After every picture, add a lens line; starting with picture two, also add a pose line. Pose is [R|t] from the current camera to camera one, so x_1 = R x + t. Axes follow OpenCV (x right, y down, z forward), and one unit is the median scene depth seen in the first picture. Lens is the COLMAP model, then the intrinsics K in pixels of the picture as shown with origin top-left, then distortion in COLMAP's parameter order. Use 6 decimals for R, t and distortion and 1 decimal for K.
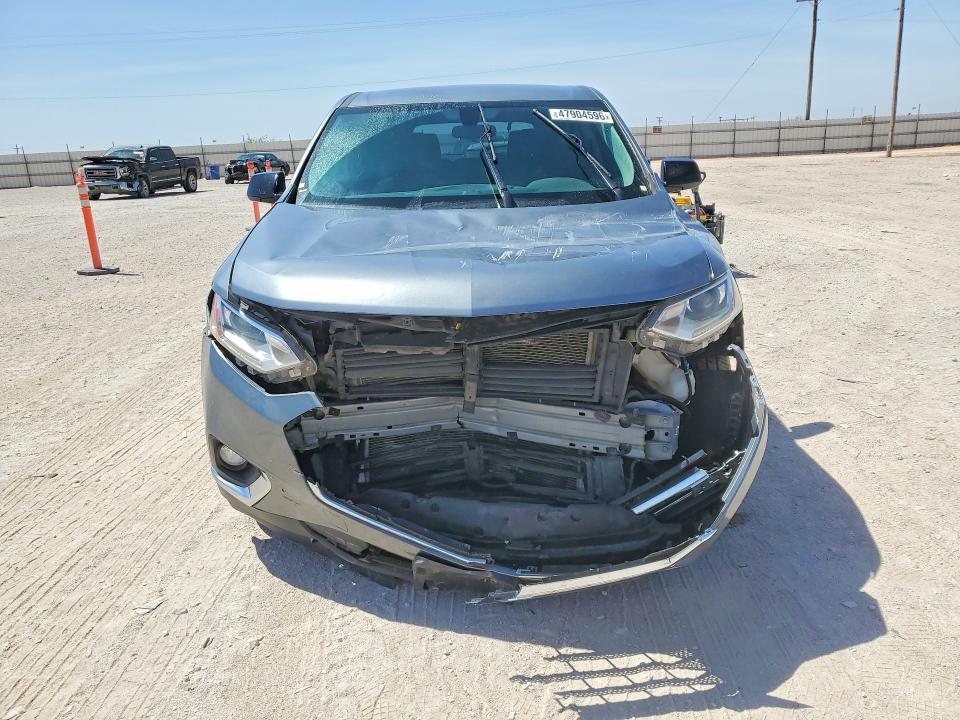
lens RADIAL K [[756.4, 0, 482.4], [0, 756.4, 334.6], [0, 0, 1]] dist [0.003918, -0.001429]
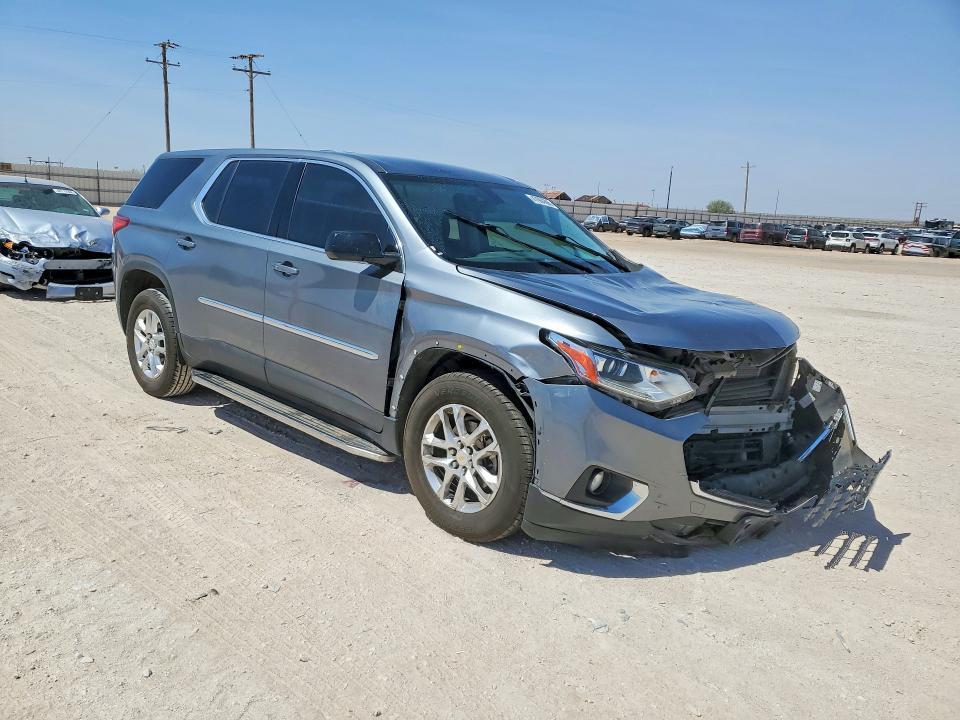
lens RADIAL K [[743.8, 0, 480.0], [0, 743.8, 360.0], [0, 0, 1]] dist [0.023524, -0.002315]
pose [[0.665445, -0.057883, 0.744199, -1.539701], [0.083134, 0.996533, 0.003172, -0.051663], [-0.741803, 0.059757, 0.667950, 0.436728]]
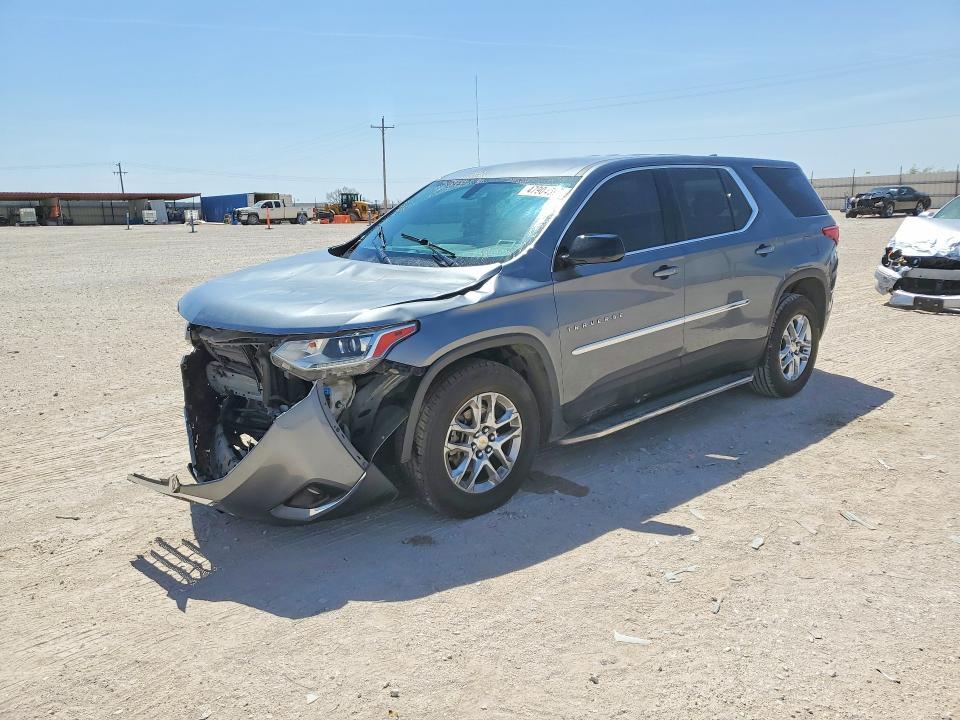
lens RADIAL K [[790.3, 0, 478.6], [0, 790.3, 359.4], [0, 0, 1]] dist [-0.004668, -0.001278]
pose [[0.641739, 0.177334, -0.746139, 1.590284], [-0.186588, 0.979768, 0.072380, -0.158611], [0.743879, 0.092772, 0.661844, 0.346209]]
